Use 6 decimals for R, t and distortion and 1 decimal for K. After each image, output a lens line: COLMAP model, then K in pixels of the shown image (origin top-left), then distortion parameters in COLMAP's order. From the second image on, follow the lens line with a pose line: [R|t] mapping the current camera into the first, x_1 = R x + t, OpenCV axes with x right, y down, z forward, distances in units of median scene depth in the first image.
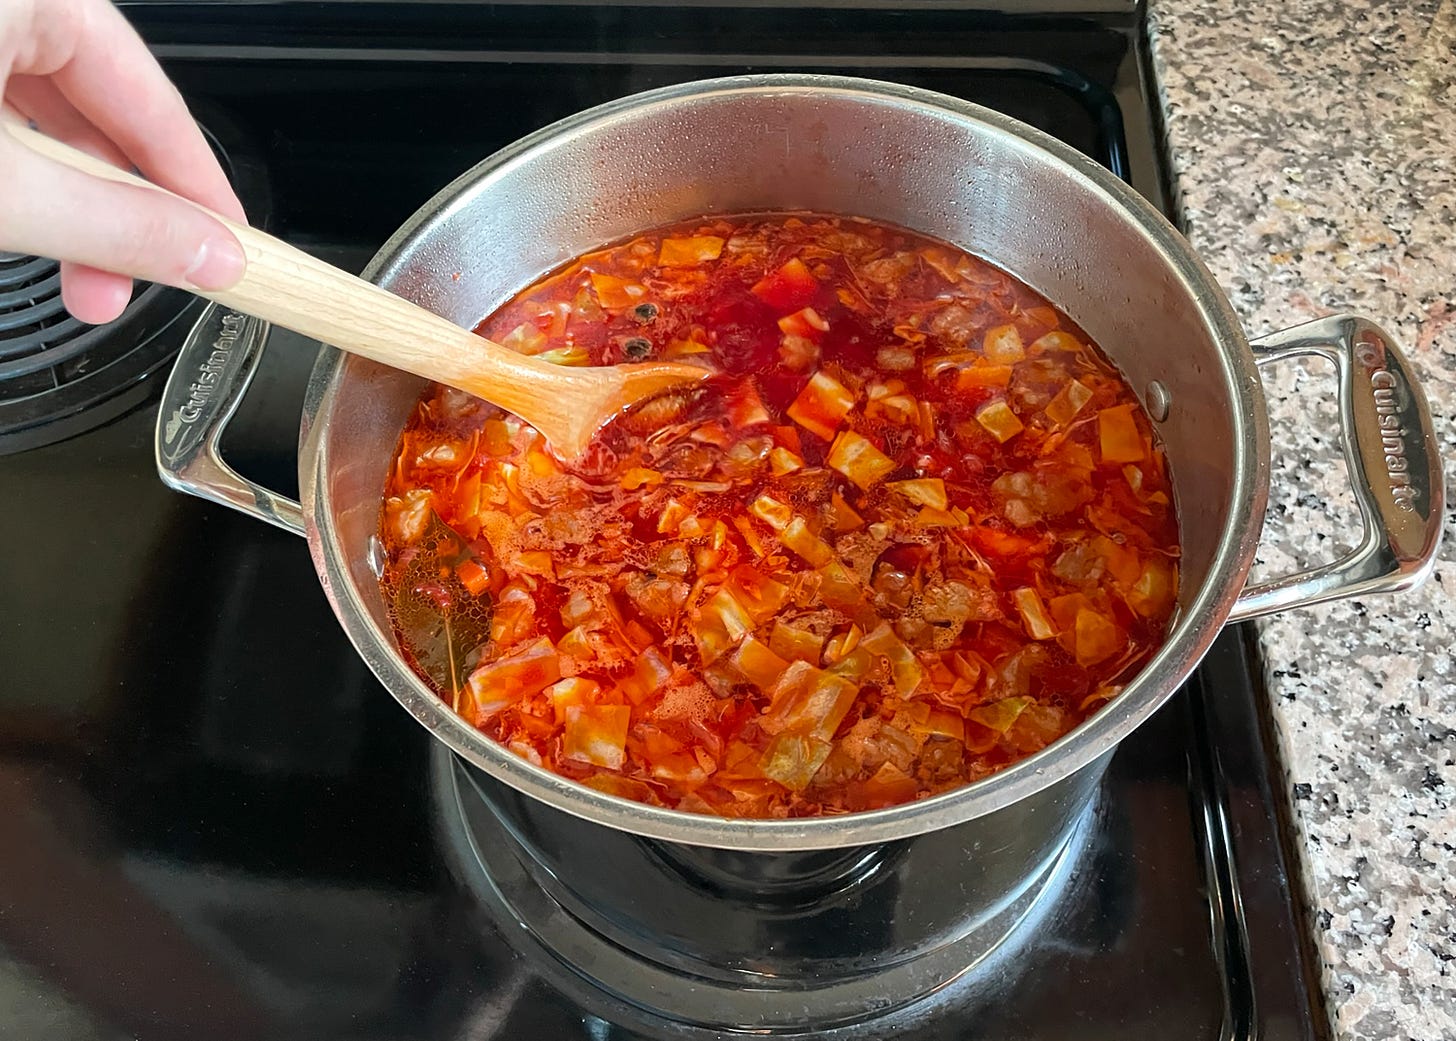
lens RADIAL K [[1305.9, 0, 739.2], [0, 1305.9, 482.1], [0, 0, 1]] dist [0.061716, -0.127559]
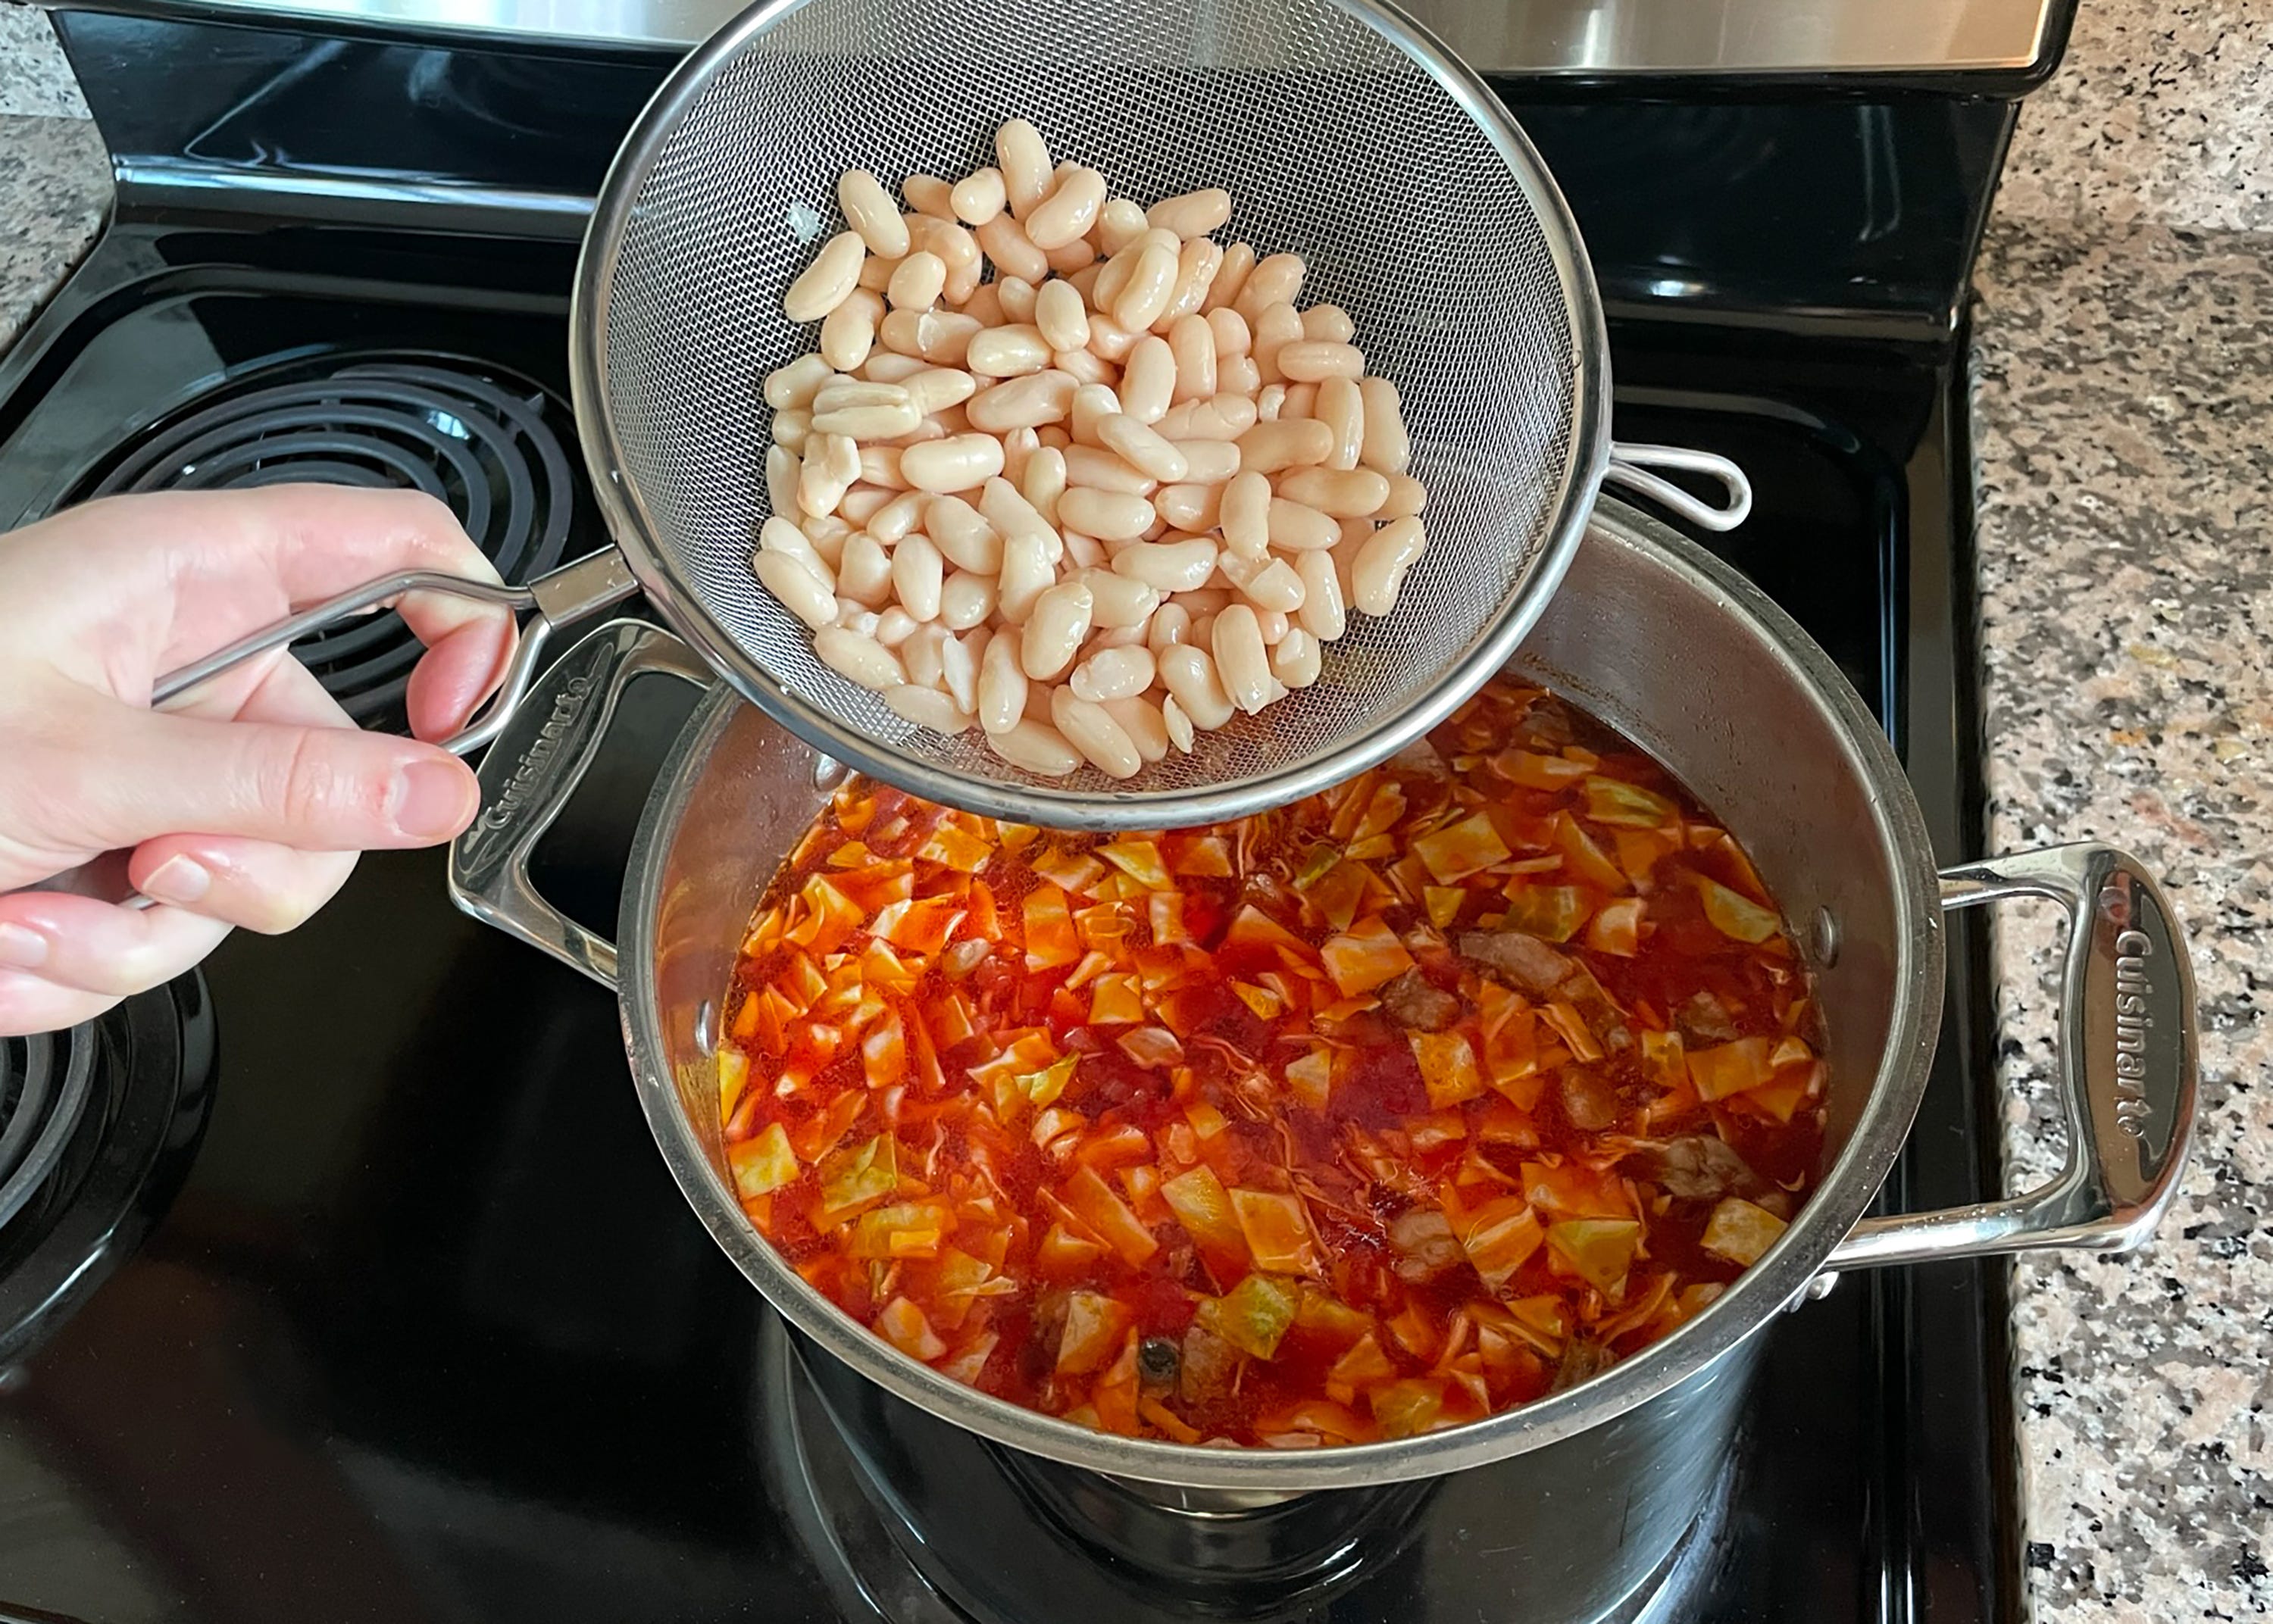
lens RADIAL K [[2132.3, 0, 1081.8], [0, 2132.3, 808.9], [0, 0, 1]] dist [0.072311, -0.139054]
pose [[0.985267, 0.101693, -0.137506, 0.052264], [-0.111812, 0.991402, -0.067971, -0.005126], [0.129412, 0.082344, 0.988166, -0.113055]]
